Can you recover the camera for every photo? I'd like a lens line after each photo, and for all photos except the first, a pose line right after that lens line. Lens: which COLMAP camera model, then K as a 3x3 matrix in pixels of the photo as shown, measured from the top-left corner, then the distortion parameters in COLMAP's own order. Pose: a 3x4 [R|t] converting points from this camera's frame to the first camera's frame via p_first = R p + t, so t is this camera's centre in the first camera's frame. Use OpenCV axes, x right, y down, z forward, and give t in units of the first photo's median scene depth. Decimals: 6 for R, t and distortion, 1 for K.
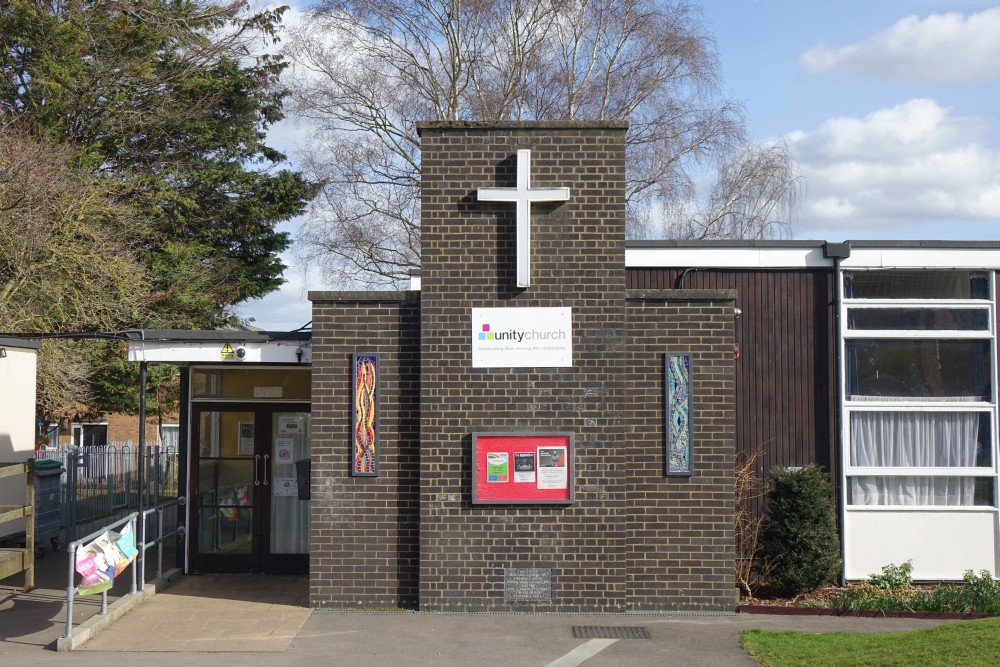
lens RADIAL K [[1318.2, 0, 499.7], [0, 1318.2, 329.3], [0, 0, 1]] dist [0.022804, 0.000000]
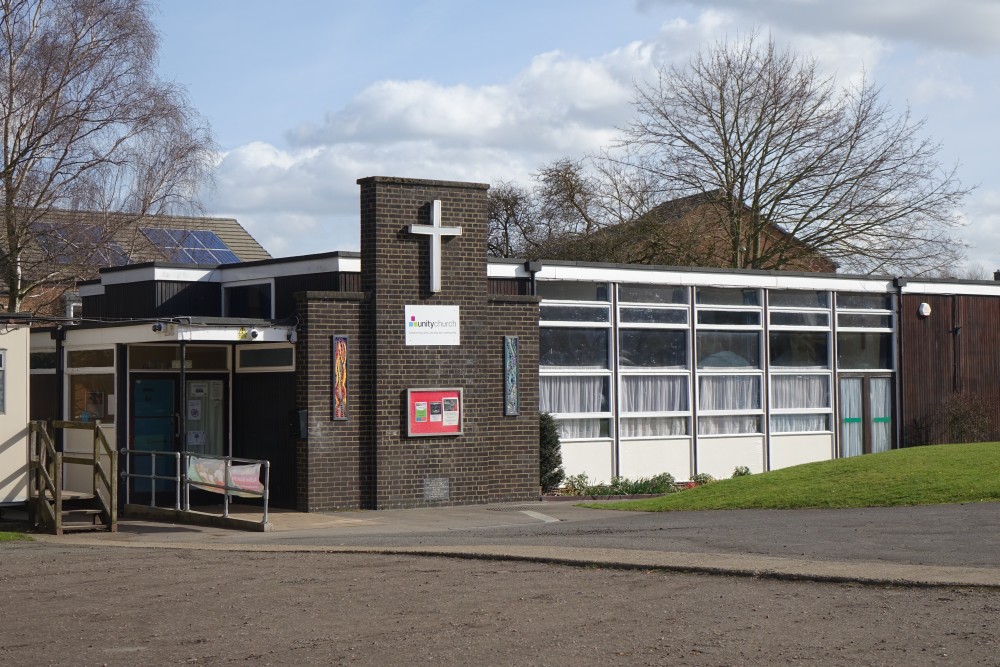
lens RADIAL K [[1851.2, 0, 500.0], [0, 1851.2, 334.9], [0, 0, 1]] dist [0.040466, 0.000000]
pose [[0.791847, 0.006257, 0.610687, -1.205054], [-0.018831, 0.999722, 0.014175, -0.014235], [-0.610429, -0.022724, 0.791745, -0.712399]]
